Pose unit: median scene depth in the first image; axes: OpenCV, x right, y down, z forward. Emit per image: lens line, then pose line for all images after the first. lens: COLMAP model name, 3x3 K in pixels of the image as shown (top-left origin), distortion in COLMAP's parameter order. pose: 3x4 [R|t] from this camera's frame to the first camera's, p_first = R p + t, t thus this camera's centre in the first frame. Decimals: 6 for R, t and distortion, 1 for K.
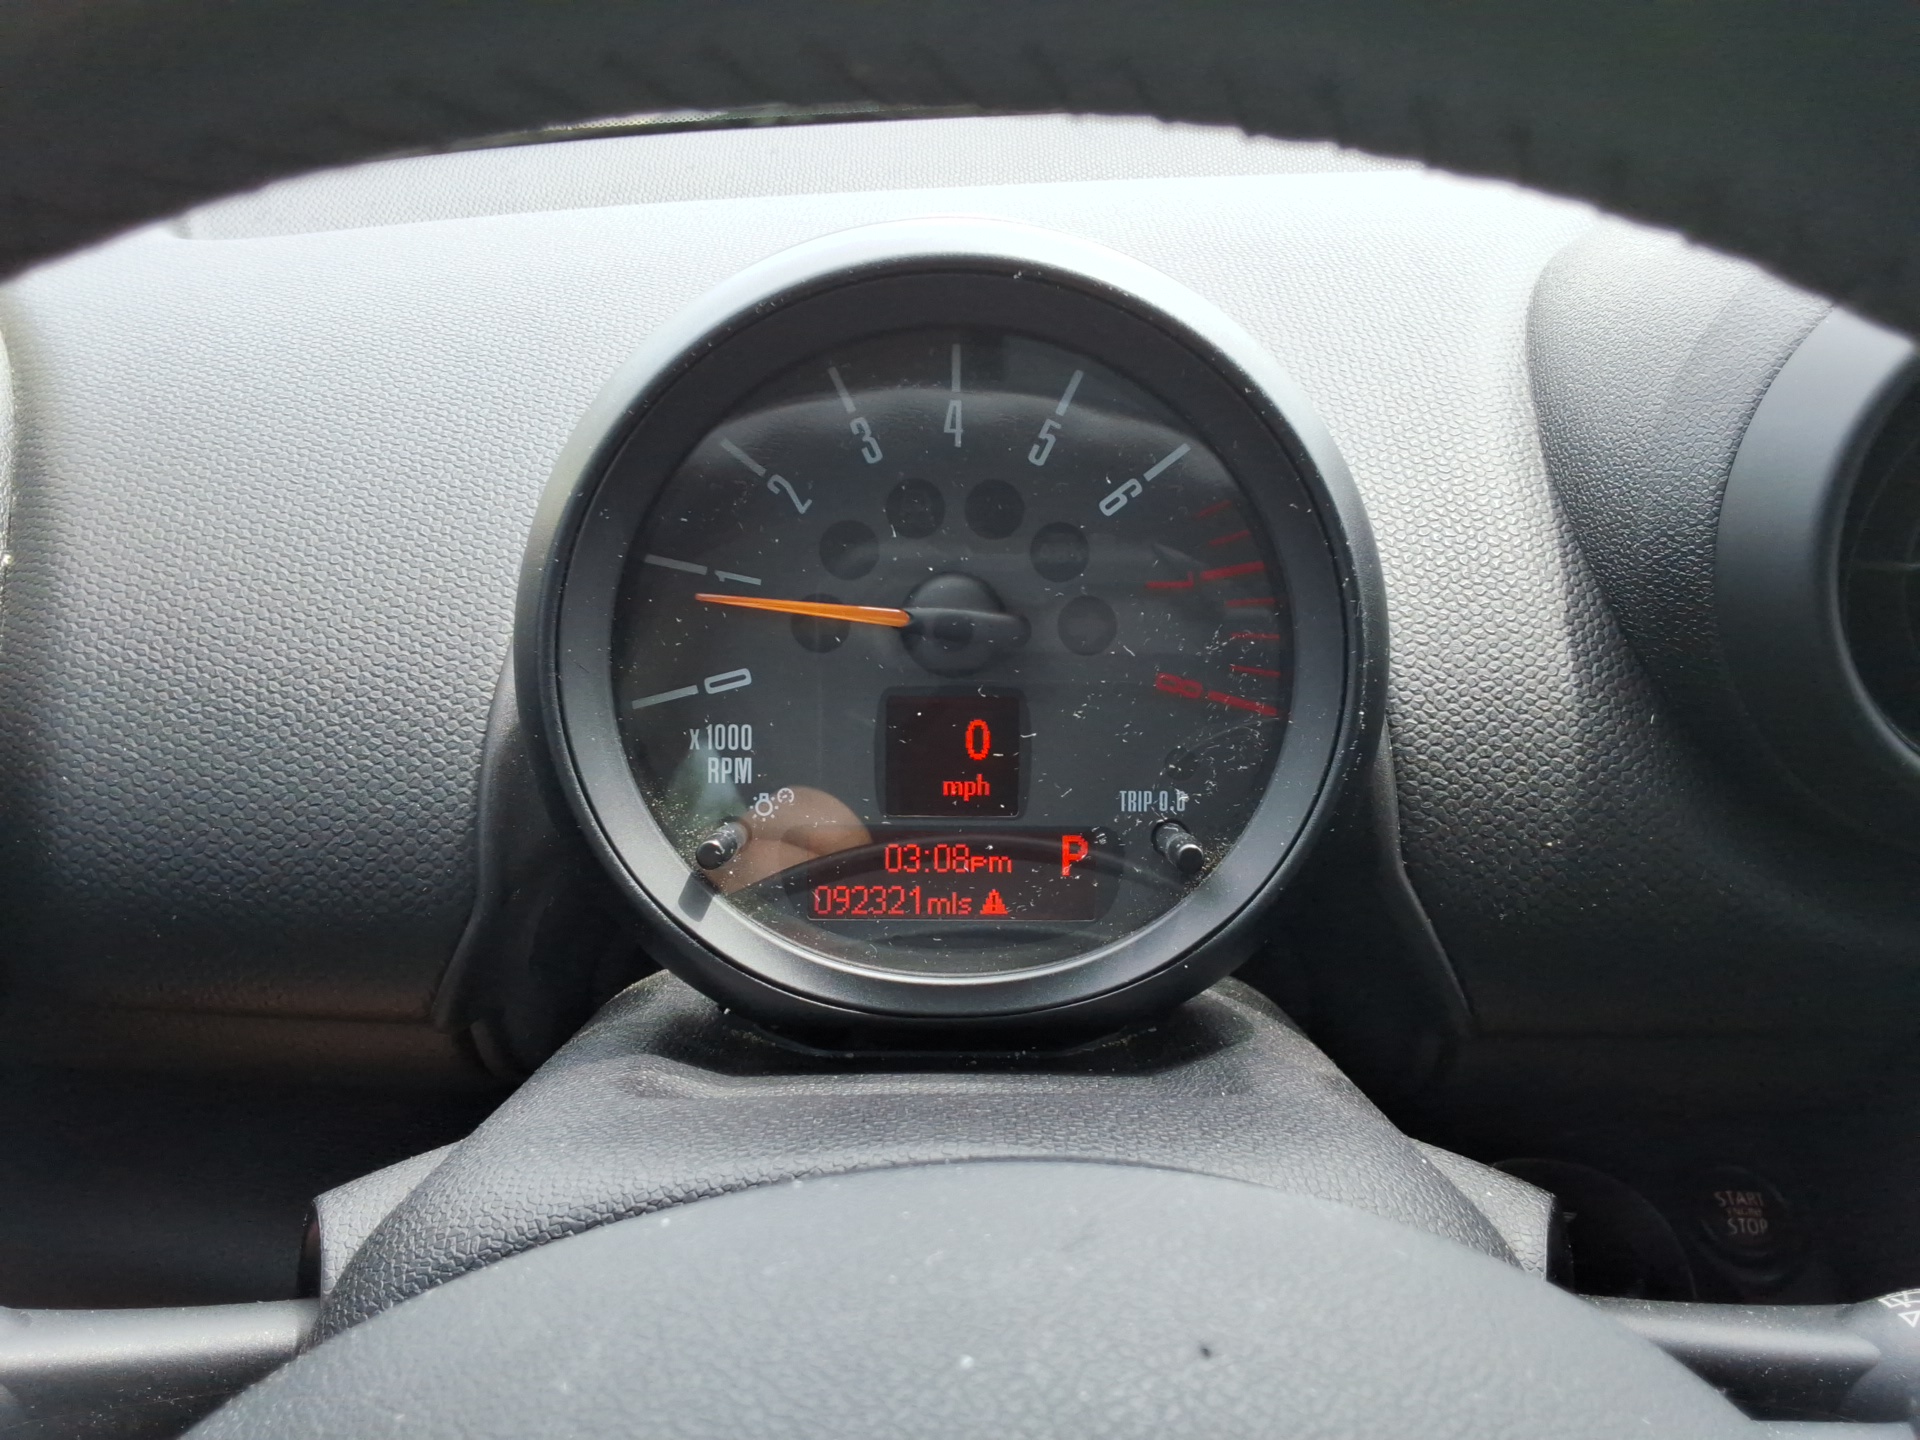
lens RADIAL K [[1530.8, 0, 974.1], [0, 1530.8, 691.3], [0, 0, 1]] dist [0.125827, -0.204508]
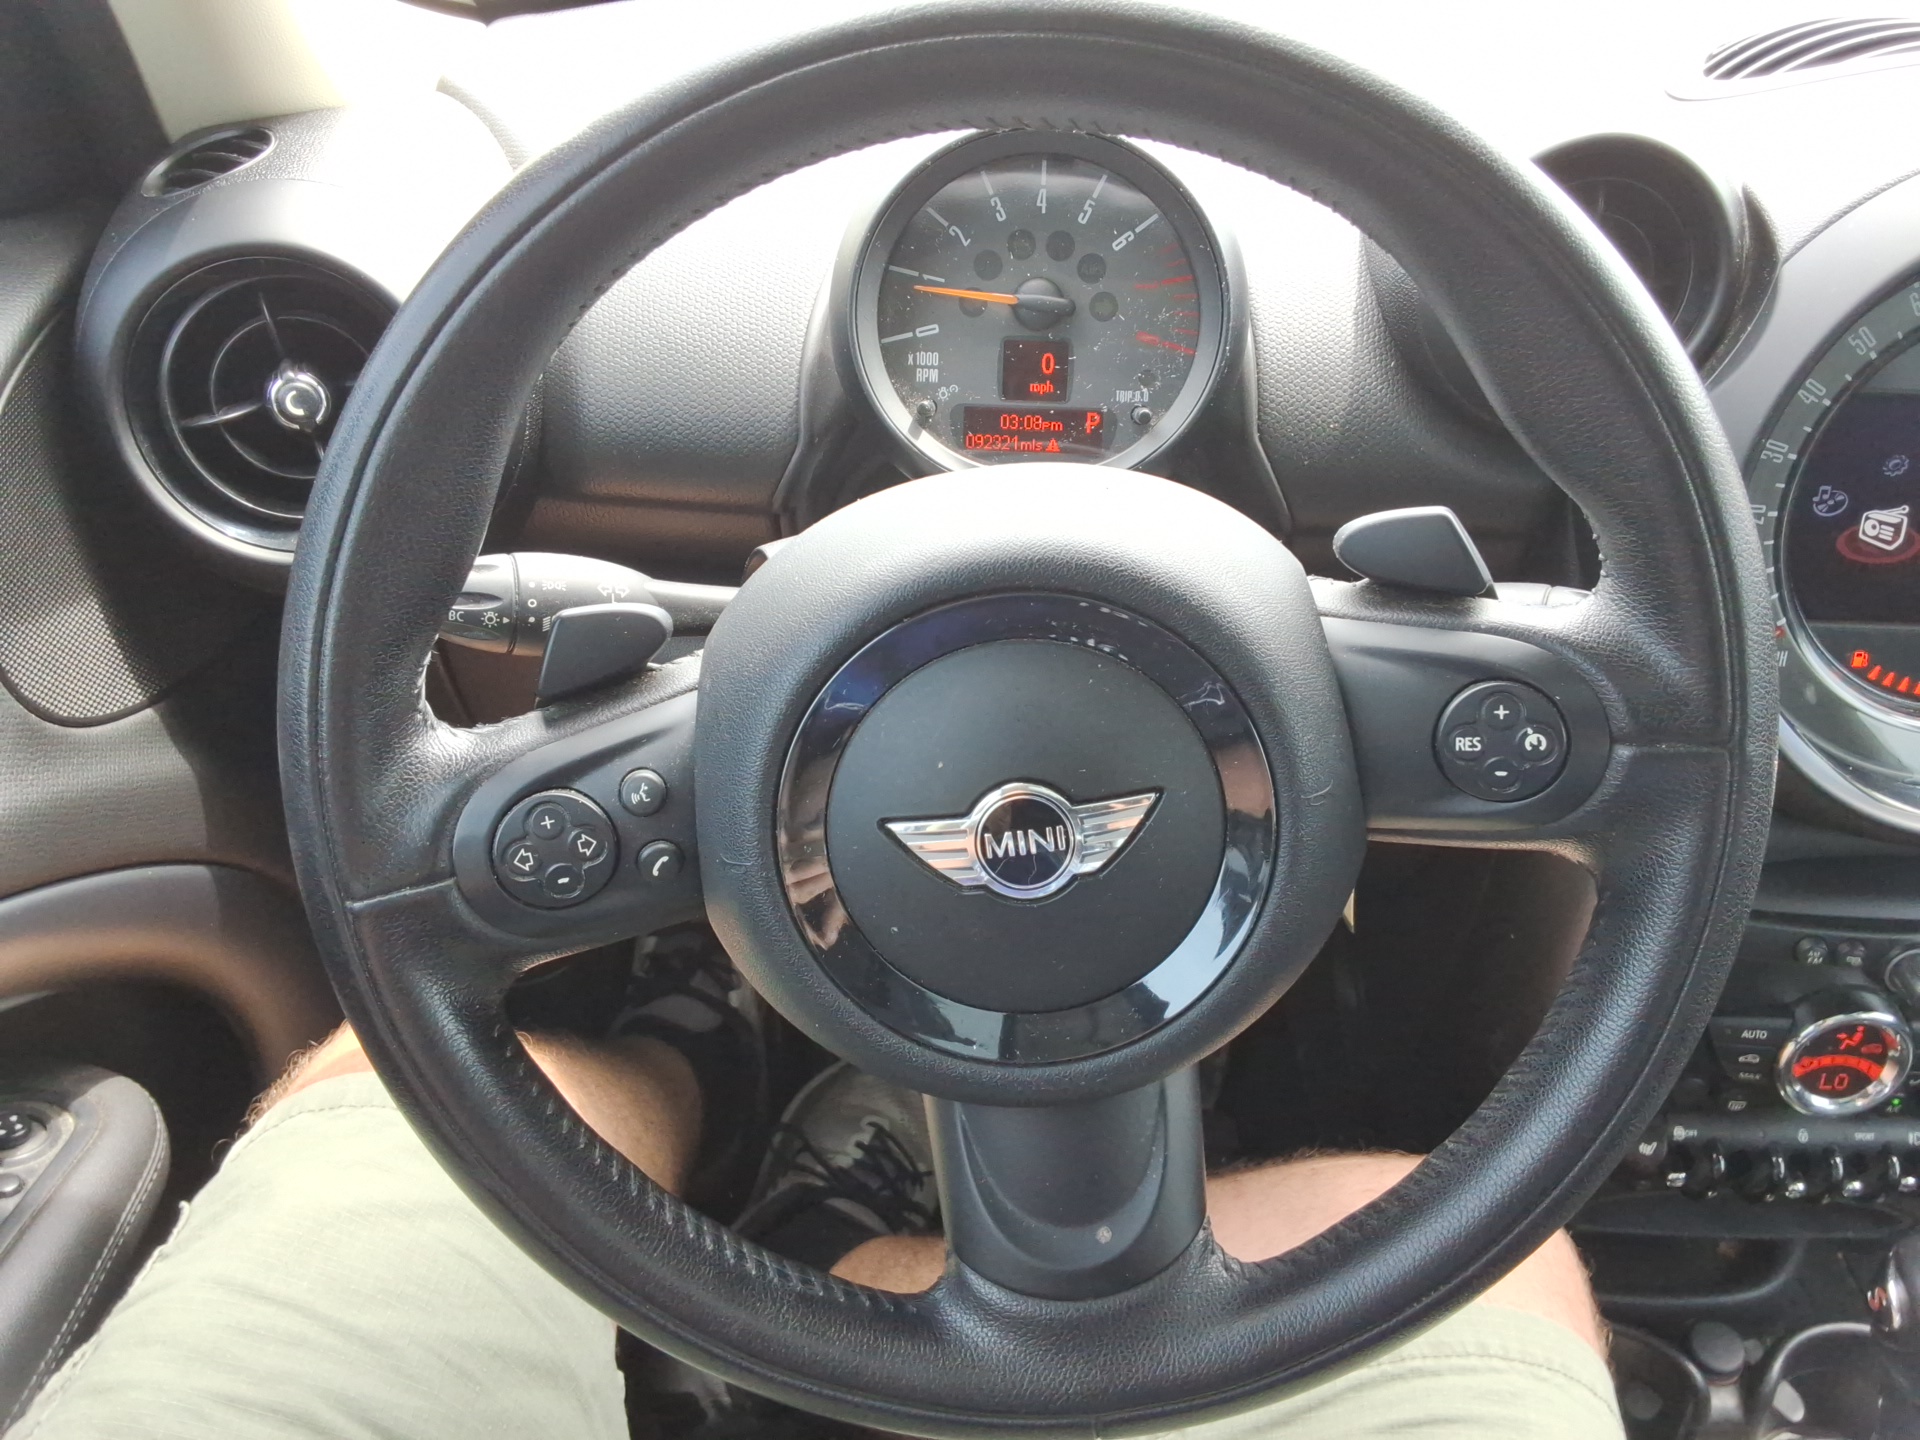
lens RADIAL K [[1530.8, 0, 974.1], [0, 1530.8, 691.3], [0, 0, 1]] dist [0.125827, -0.204508]
pose [[0.998809, 0.032786, -0.036138, -0.007371], [-0.026520, 0.986440, 0.161967, 0.134629], [0.040958, -0.160816, 0.986134, -1.115444]]
